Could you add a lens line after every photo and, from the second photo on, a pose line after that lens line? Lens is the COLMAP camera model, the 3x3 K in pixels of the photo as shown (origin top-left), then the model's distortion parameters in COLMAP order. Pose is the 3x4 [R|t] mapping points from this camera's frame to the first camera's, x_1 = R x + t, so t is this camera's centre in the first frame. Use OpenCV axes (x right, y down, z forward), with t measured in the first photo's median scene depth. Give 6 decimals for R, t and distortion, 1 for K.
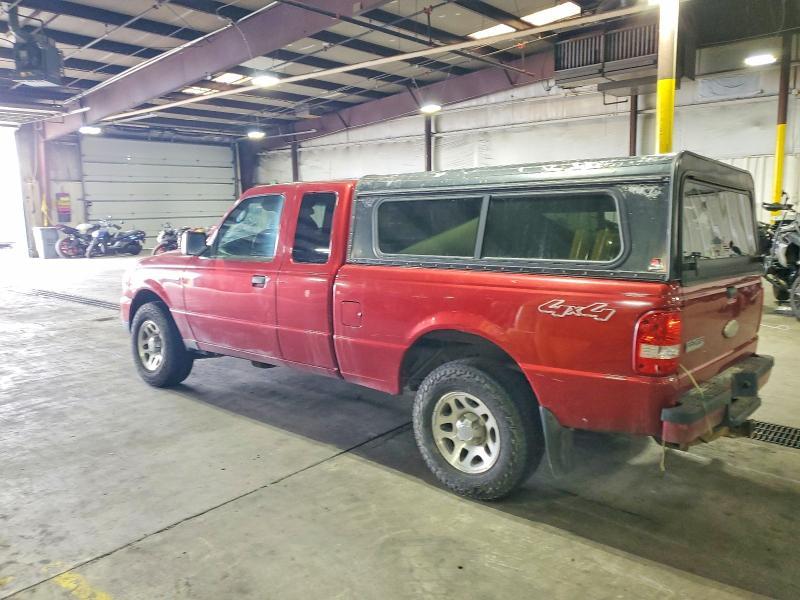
lens RADIAL K [[614.8, 0, 400.0], [0, 614.8, 300.0], [0, 0, 1]] dist [0.011165, 0.010839]
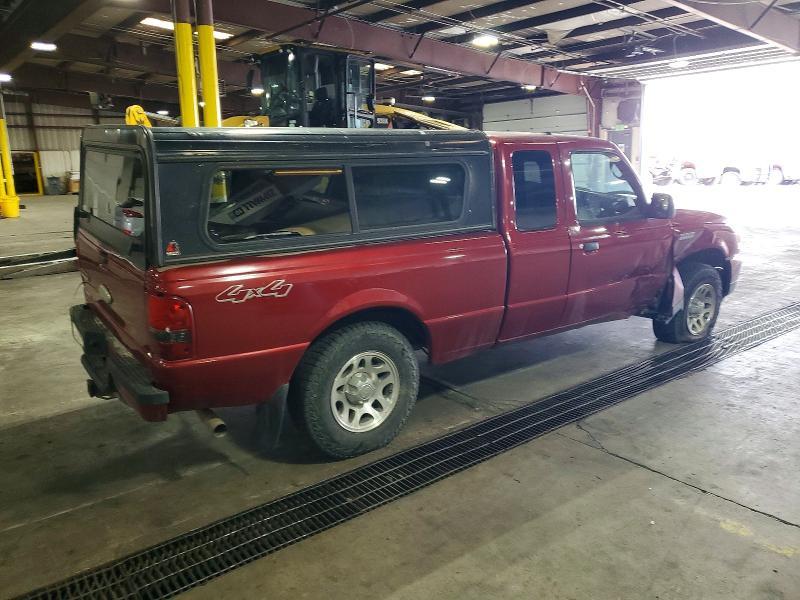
lens RADIAL K [[614.8, 0, 400.0], [0, 614.8, 300.0], [0, 0, 1]] dist [0.011165, 0.010839]
pose [[-0.209858, 0.240024, -0.947812, 1.089891], [-0.124752, 0.954902, 0.269441, -0.210625], [0.969740, 0.174785, -0.170451, 1.287832]]
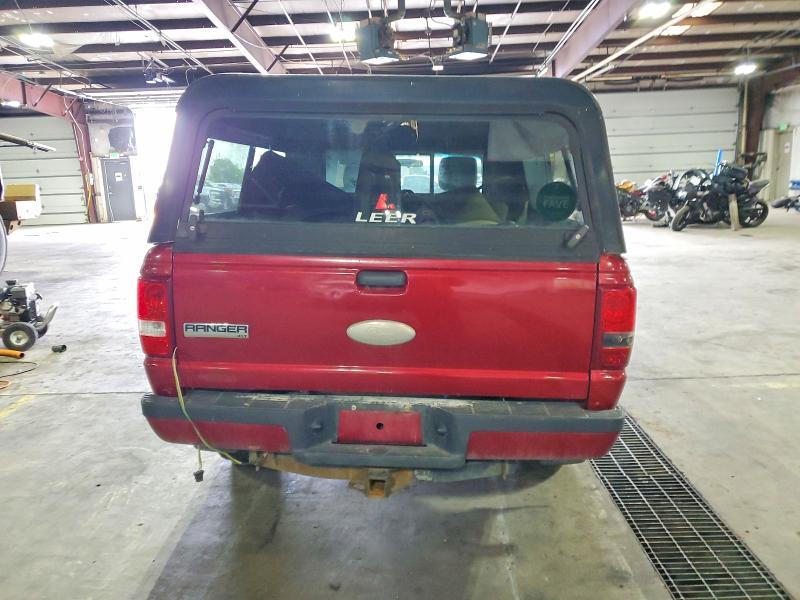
lens RADIAL K [[614.8, 0, 400.0], [0, 614.8, 300.0], [0, 0, 1]] dist [0.011165, 0.010839]
pose [[0.630018, 0.147857, -0.762375, 0.820912], [-0.093573, 0.989008, 0.114484, -0.048044], [0.770923, -0.000789, 0.636928, 0.473930]]
